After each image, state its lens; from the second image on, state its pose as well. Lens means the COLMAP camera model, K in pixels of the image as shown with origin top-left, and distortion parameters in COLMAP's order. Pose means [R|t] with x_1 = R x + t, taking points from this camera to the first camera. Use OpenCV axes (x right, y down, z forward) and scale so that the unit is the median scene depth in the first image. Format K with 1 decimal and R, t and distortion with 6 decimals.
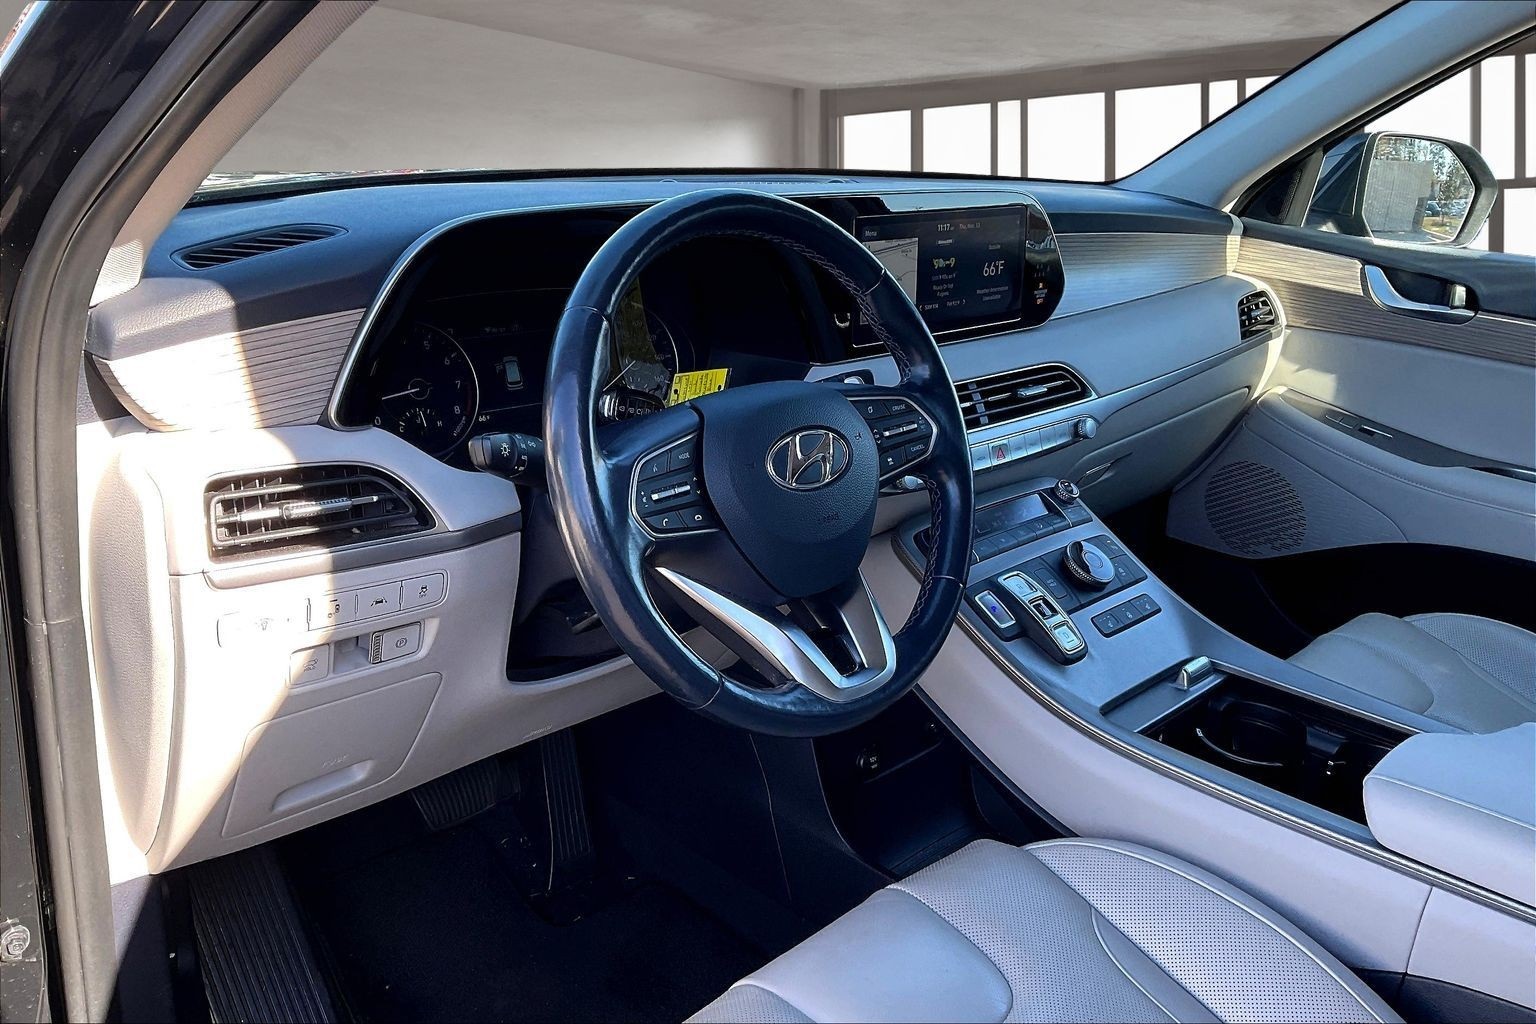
lens RADIAL K [[1257.0, 0, 768.0], [0, 1257.0, 512.0], [0, 0, 1]] dist [0.111484, -0.223299]
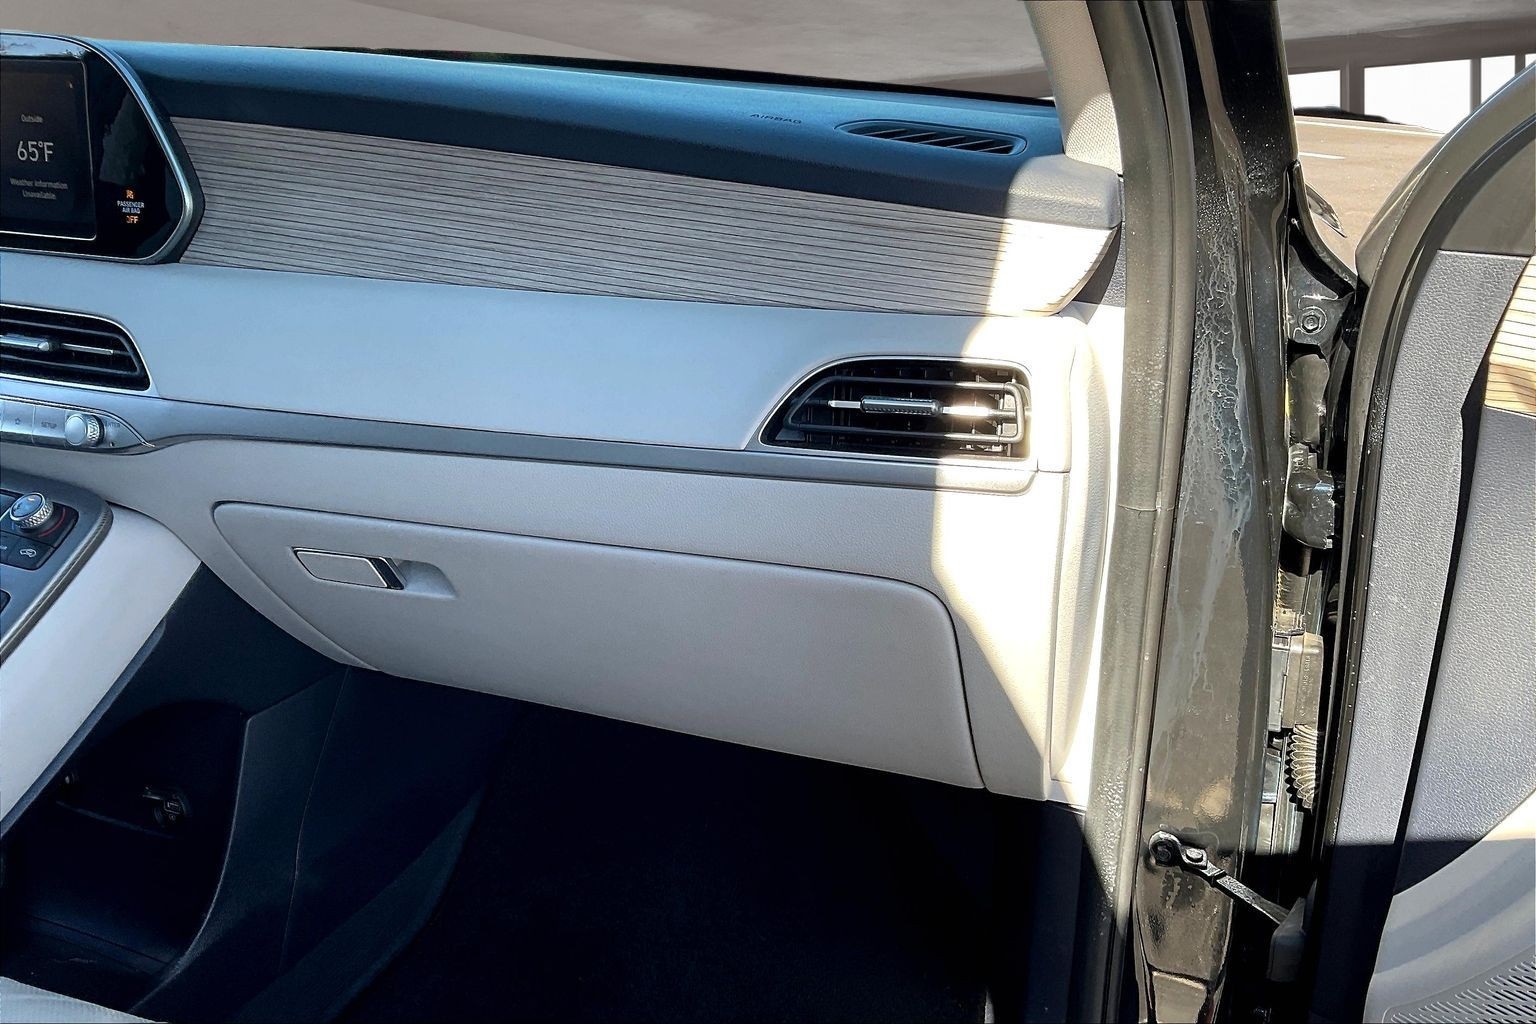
lens RADIAL K [[1288.2, 0, 768.0], [0, 1288.2, 512.0], [0, 0, 1]] dist [0.076701, -0.158655]
pose [[0.404418, 0.285812, -0.868768, 1.026694], [-0.296223, 0.939644, 0.171235, -0.255901], [0.865273, 0.188099, 0.464673, 1.098306]]
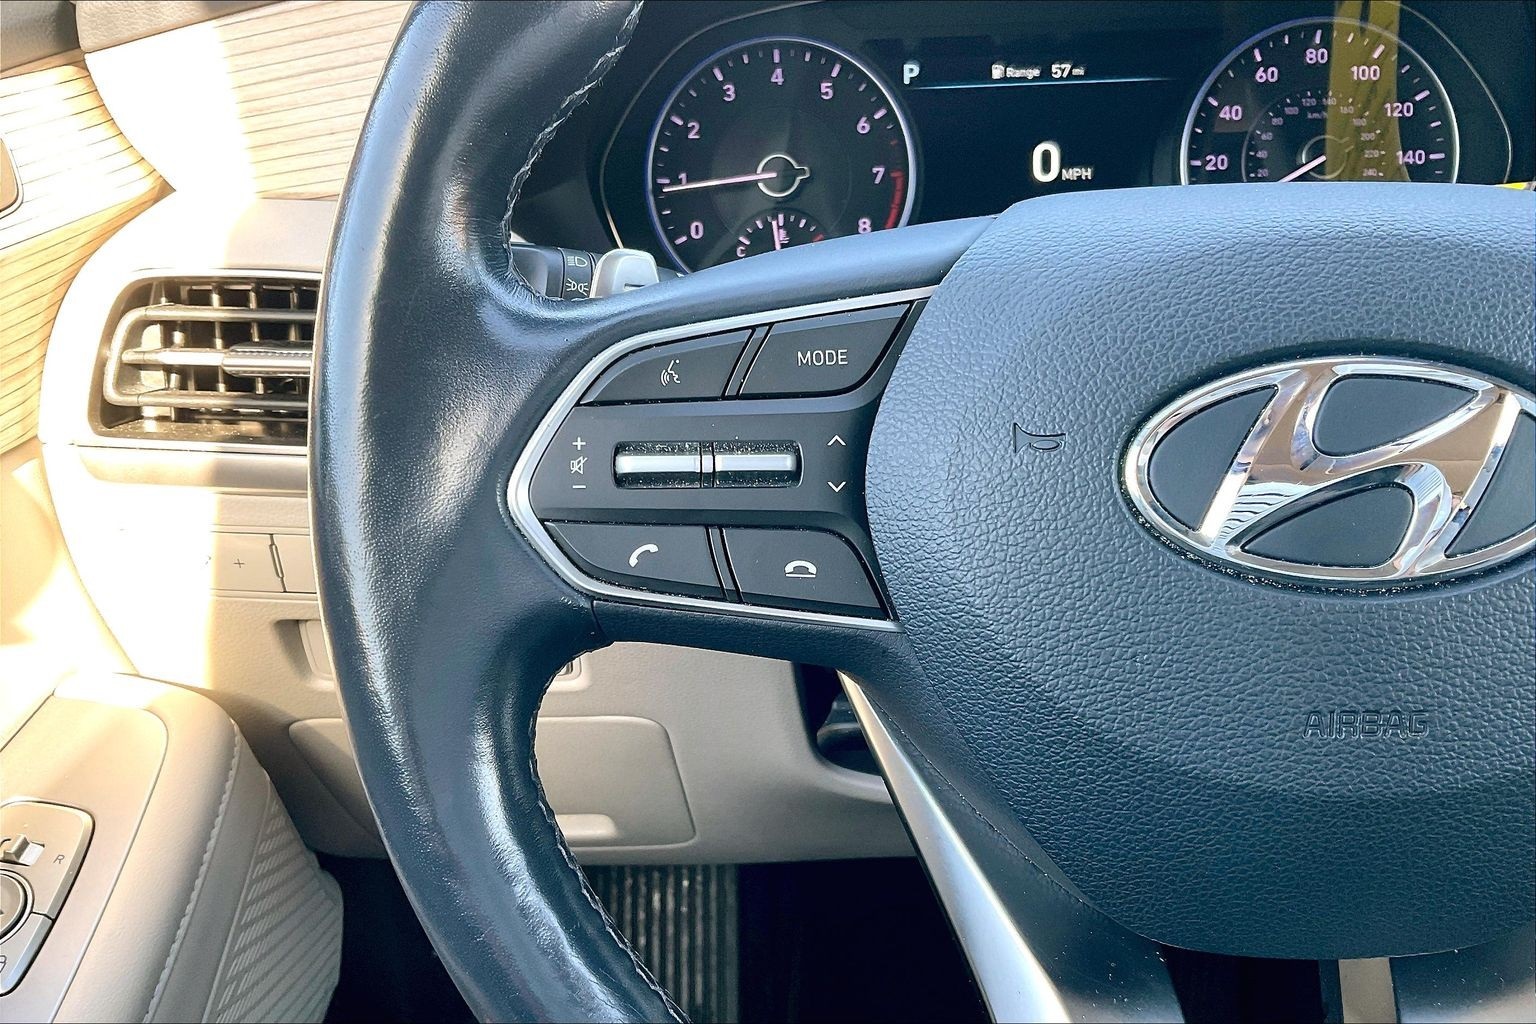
lens RADIAL K [[1288.2, 0, 768.0], [0, 1288.2, 512.0], [0, 0, 1]] dist [0.076701, -0.158655]
pose [[0.683782, 0.232400, -0.691688, 0.093903], [-0.163159, 0.972620, 0.165496, -0.040627], [0.711211, -0.000308, 0.702978, 0.509093]]
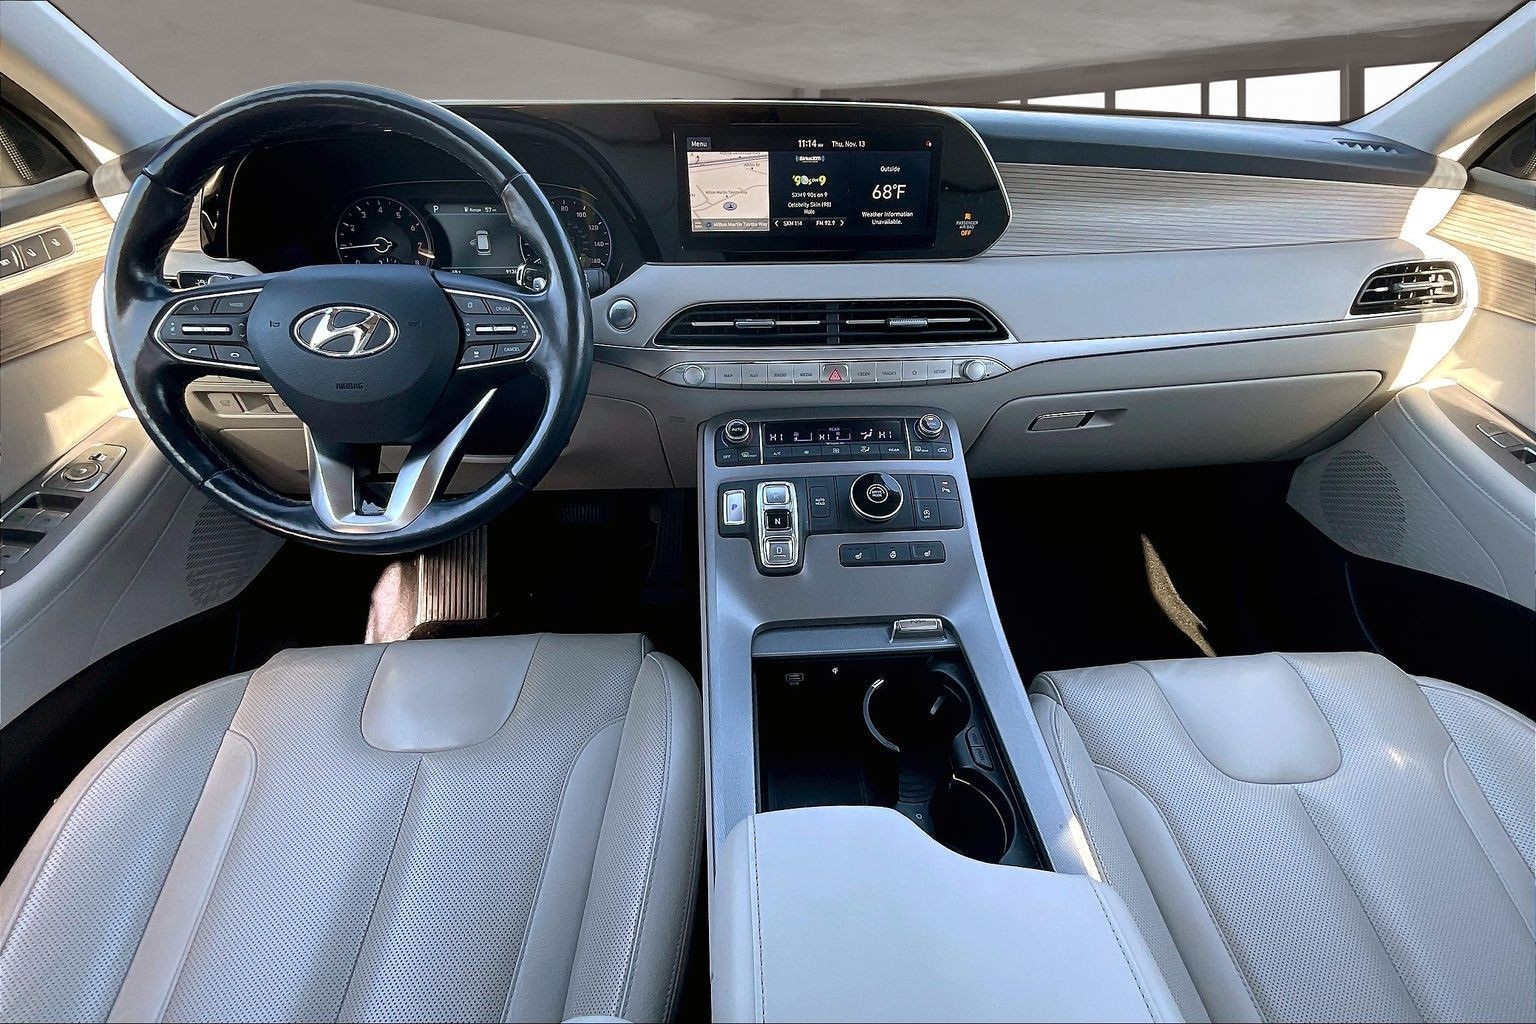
lens RADIAL K [[682.1, 0, 793.8], [0, 682.1, 505.6], [0, 0, 1]] dist [-0.008255, 0.000081]
pose [[0.755940, 0.324260, -0.568691, 0.533779], [-0.183325, 0.938806, 0.291608, -0.106102], [0.628448, -0.116183, 0.769126, 0.526014]]
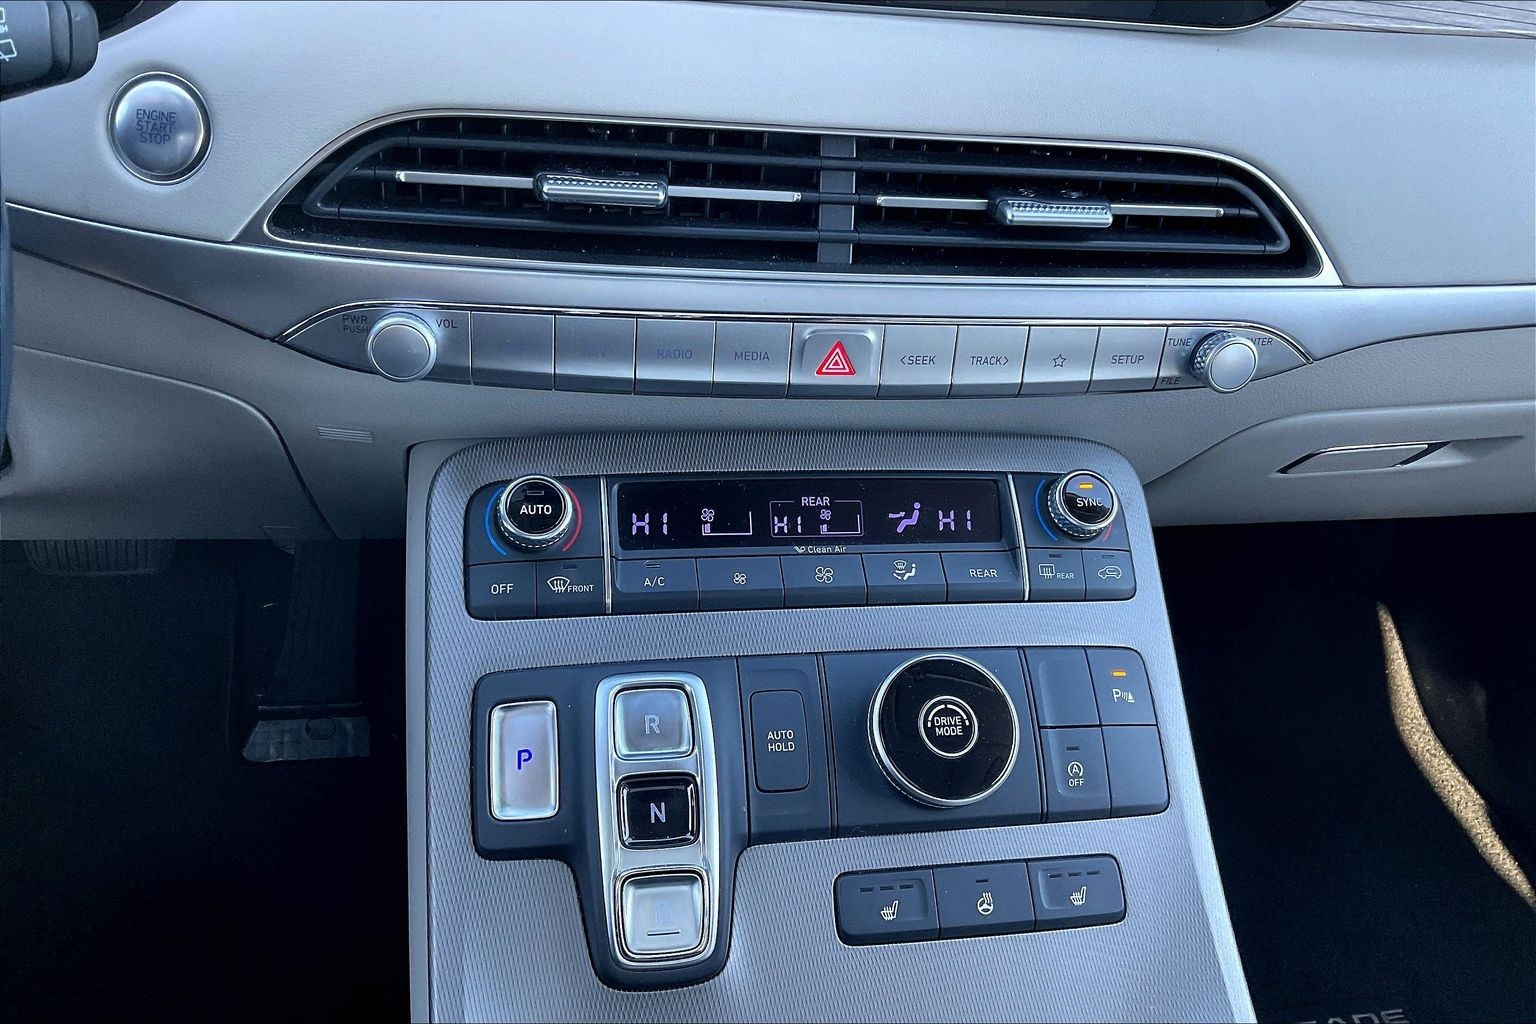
lens RADIAL K [[1257.0, 0, 768.0], [0, 1257.0, 512.0], [0, 0, 1]] dist [0.111484, -0.223299]
pose [[0.816624, 0.408763, -0.407478, 0.339849], [-0.266821, 0.893389, 0.361472, -0.134853], [0.511793, -0.186463, 0.838630, 0.688909]]
